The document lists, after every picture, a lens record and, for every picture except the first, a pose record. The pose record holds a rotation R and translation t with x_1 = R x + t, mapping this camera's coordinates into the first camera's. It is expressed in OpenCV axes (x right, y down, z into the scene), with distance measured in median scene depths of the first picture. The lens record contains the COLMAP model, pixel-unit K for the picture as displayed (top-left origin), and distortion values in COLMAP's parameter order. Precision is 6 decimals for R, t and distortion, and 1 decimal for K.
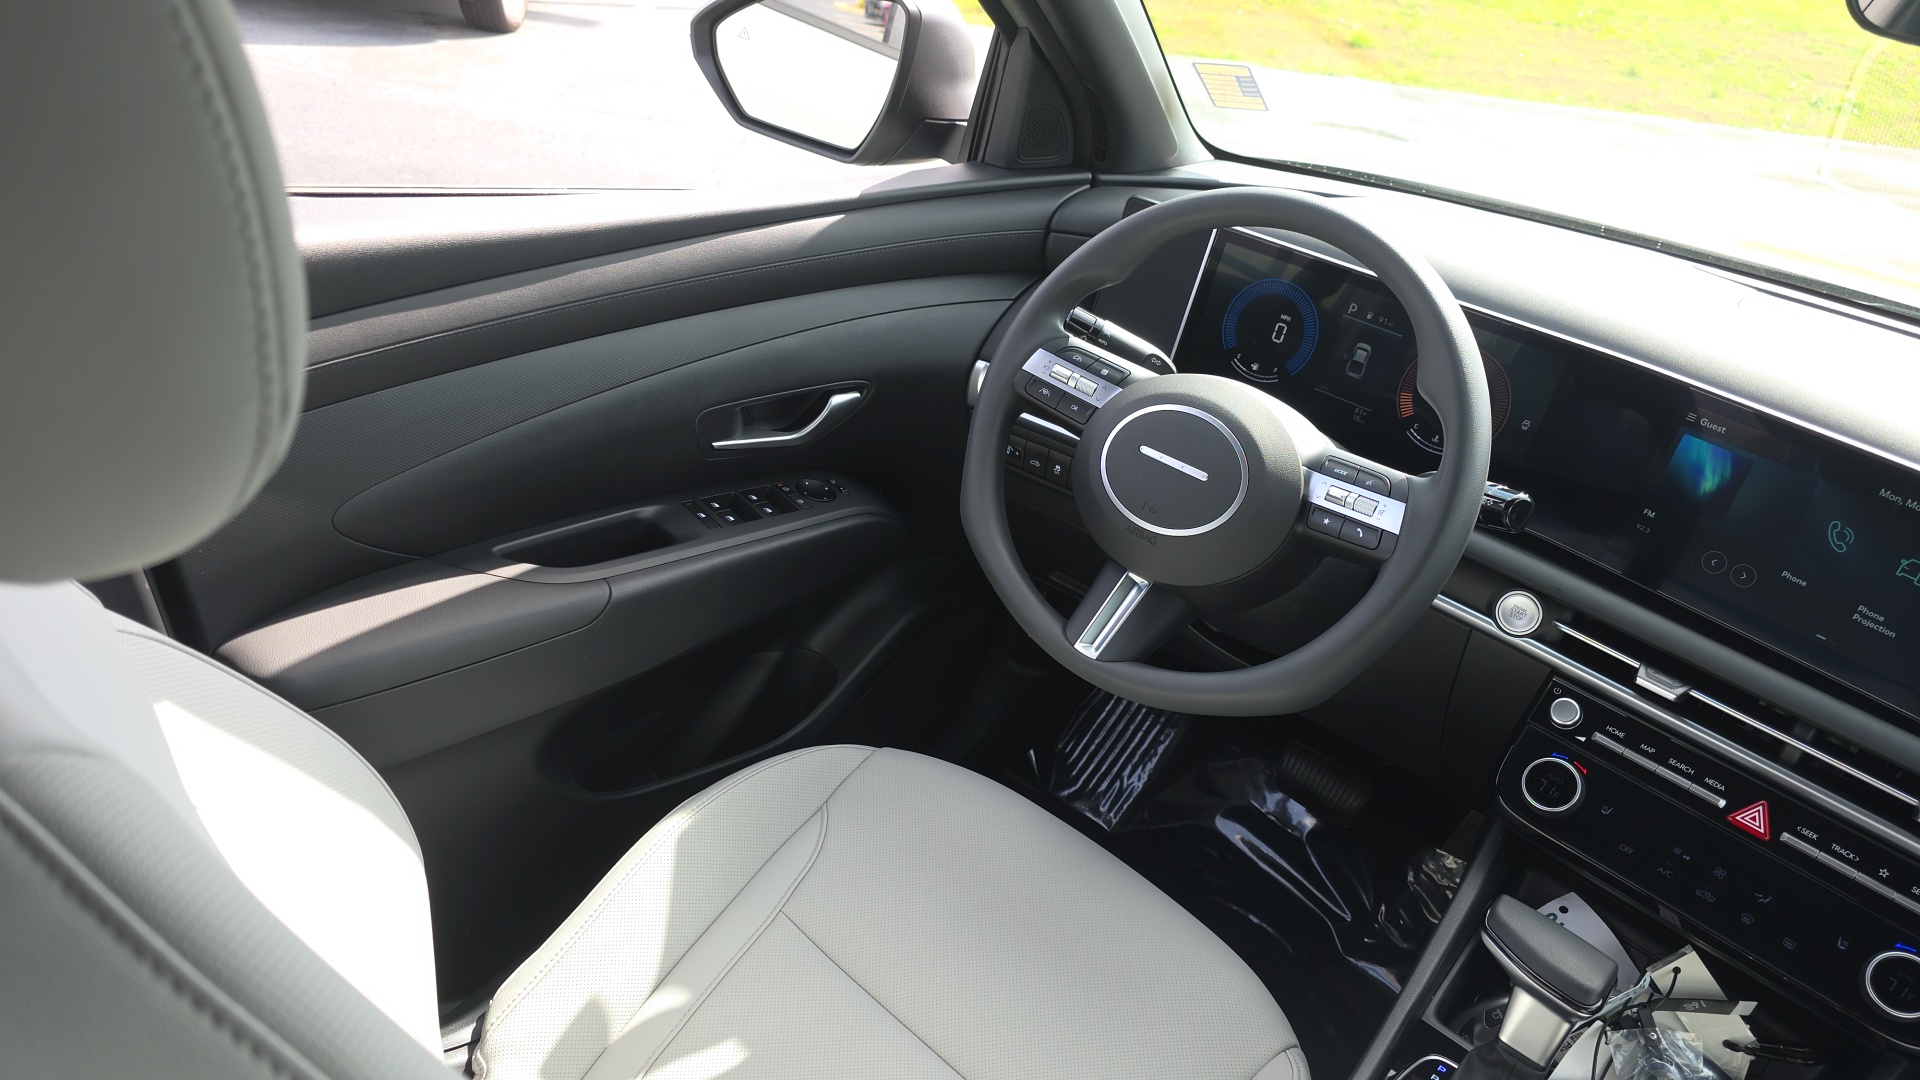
lens RADIAL K [[1294.4, 0, 960.0], [0, 1294.4, 540.0], [0, 0, 1]] dist [0.047449, -0.047702]
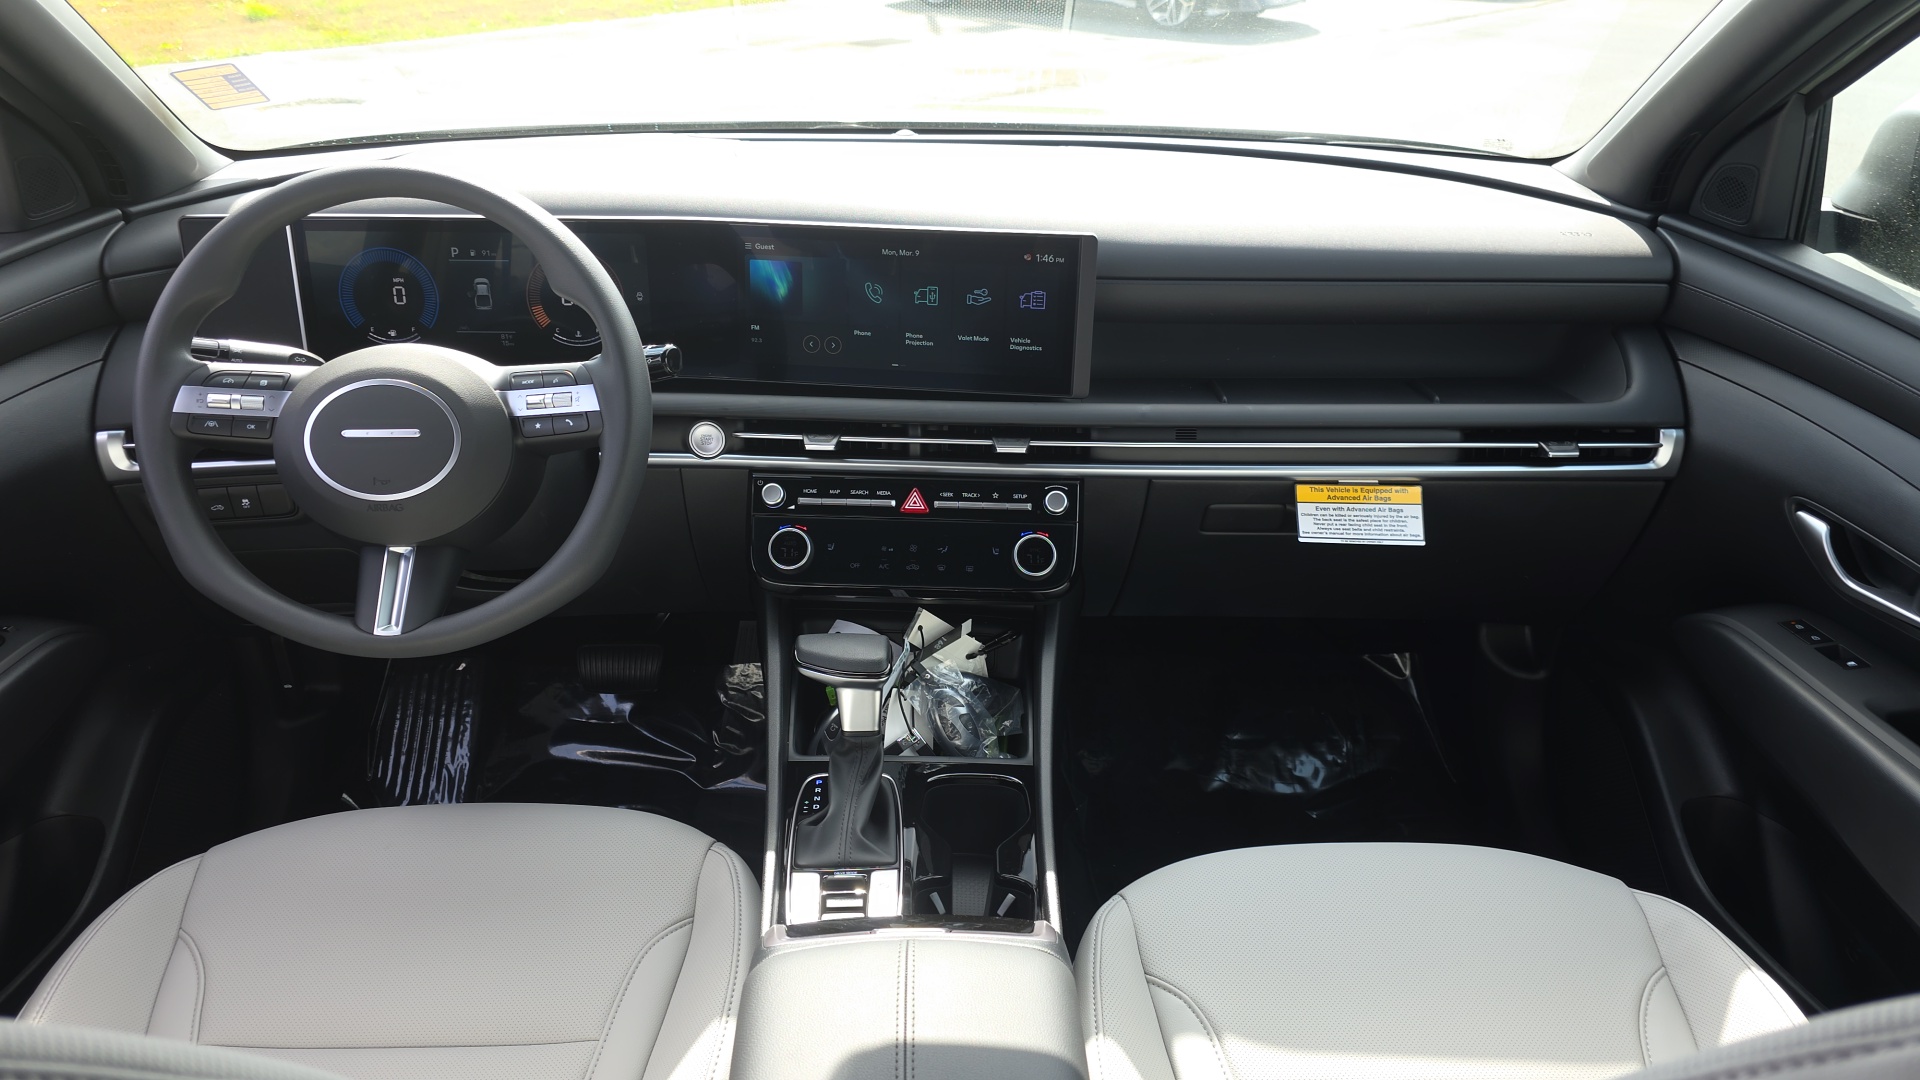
lens RADIAL K [[1278.2, 0, 957.3], [0, 1278.2, 548.2], [0, 0, 1]] dist [0.064134, -0.077605]
pose [[0.715359, -0.441410, 0.541681, -0.109814], [0.414811, 0.892097, 0.179150, 0.030189], [-0.562311, 0.096539, 0.821271, -0.125441]]
